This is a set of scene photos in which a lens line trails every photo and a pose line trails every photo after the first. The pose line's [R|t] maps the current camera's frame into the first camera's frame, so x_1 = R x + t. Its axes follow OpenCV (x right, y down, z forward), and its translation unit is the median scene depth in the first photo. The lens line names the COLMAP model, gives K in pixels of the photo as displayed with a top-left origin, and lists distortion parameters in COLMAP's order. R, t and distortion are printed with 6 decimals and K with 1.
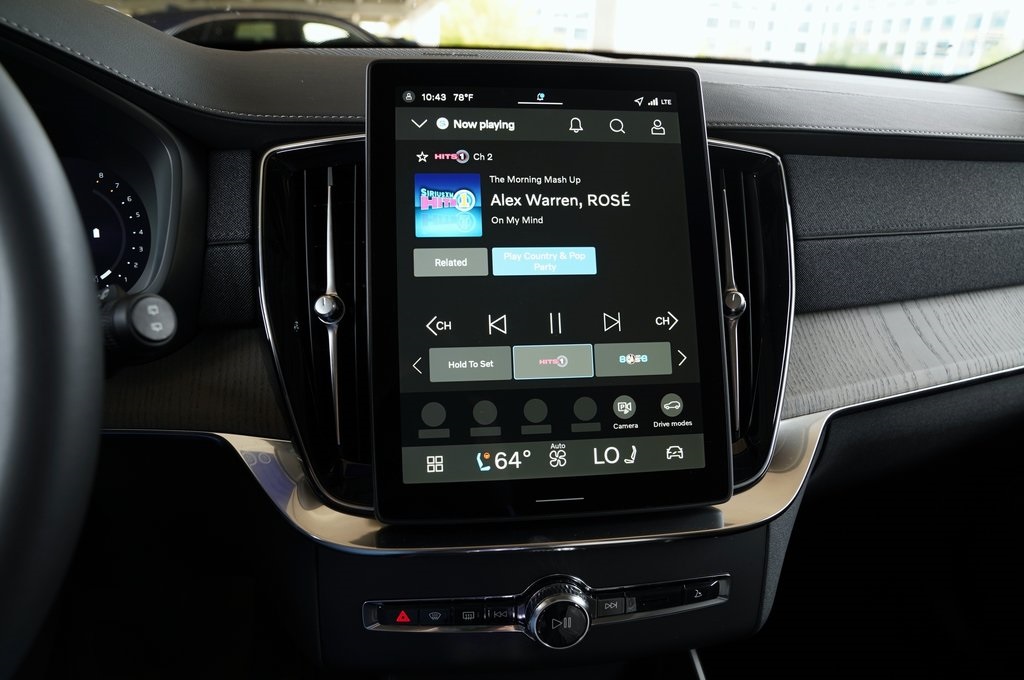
lens RADIAL K [[713.0, 0, 512.0], [0, 713.0, 340.0], [0, 0, 1]] dist [-0.127473, 0.095259]
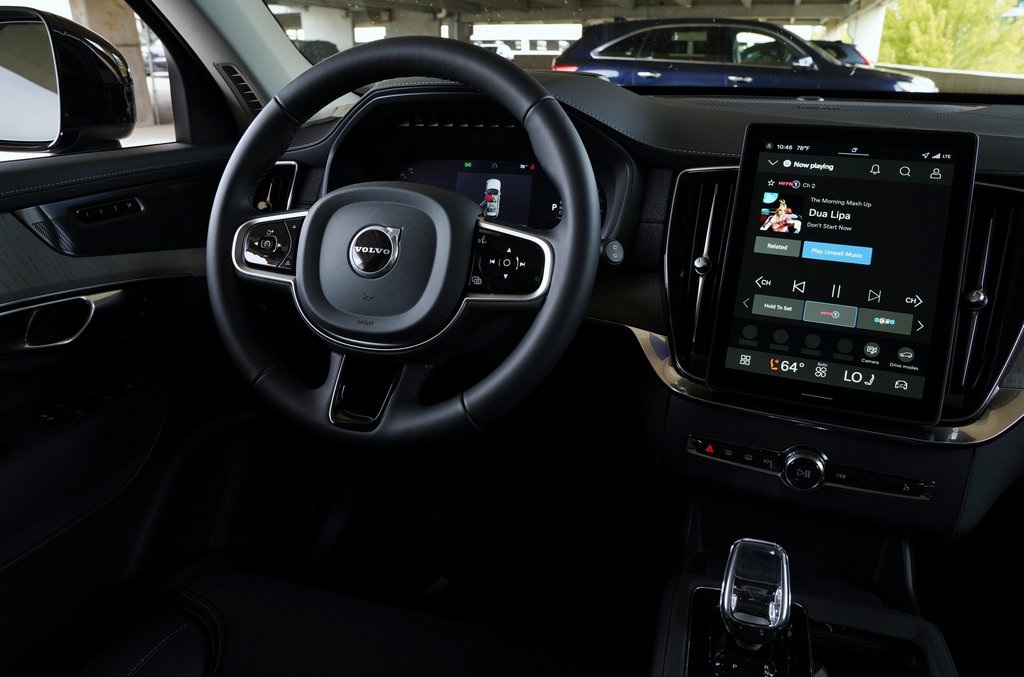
lens RADIAL K [[713.0, 0, 512.0], [0, 713.0, 338.5], [0, 0, 1]] dist [-0.127473, 0.095259]
pose [[0.847223, 0.170192, -0.503237, 0.250405], [-0.171435, 0.984202, 0.044232, 0.137909], [0.502815, 0.048799, 0.863015, -0.727724]]
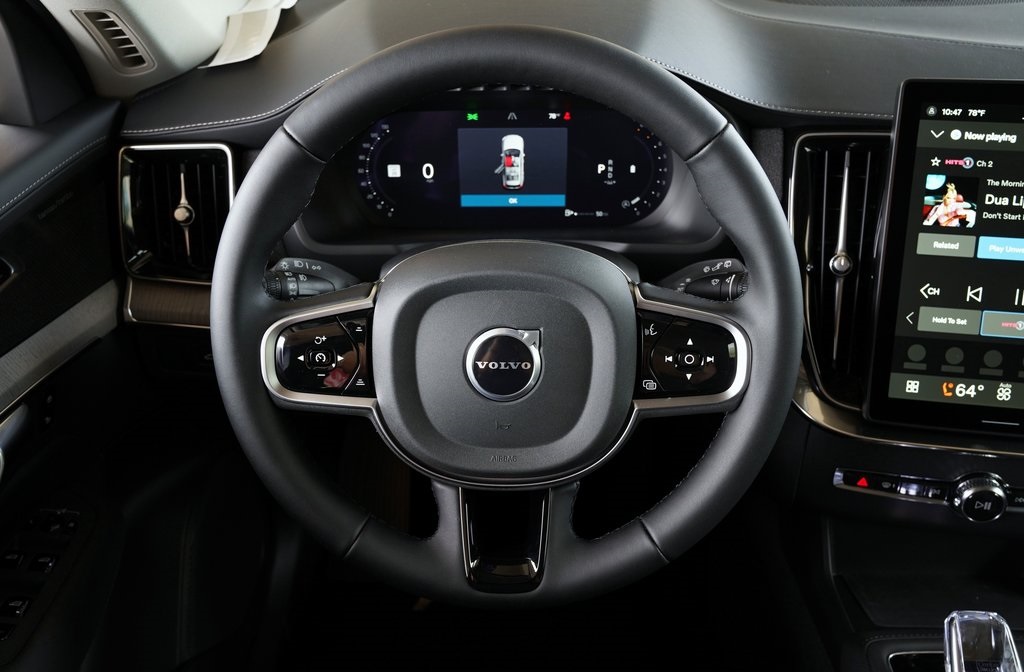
lens RADIAL K [[886.5, 0, 512.0], [0, 886.5, 336.0], [0, 0, 1]] dist [-0.049047, 0.097477]
pose [[0.959876, 0.132323, -0.247244, -0.439253], [-0.068008, 0.965195, 0.252536, -0.307732], [0.272055, -0.225588, 0.935466, -0.839122]]
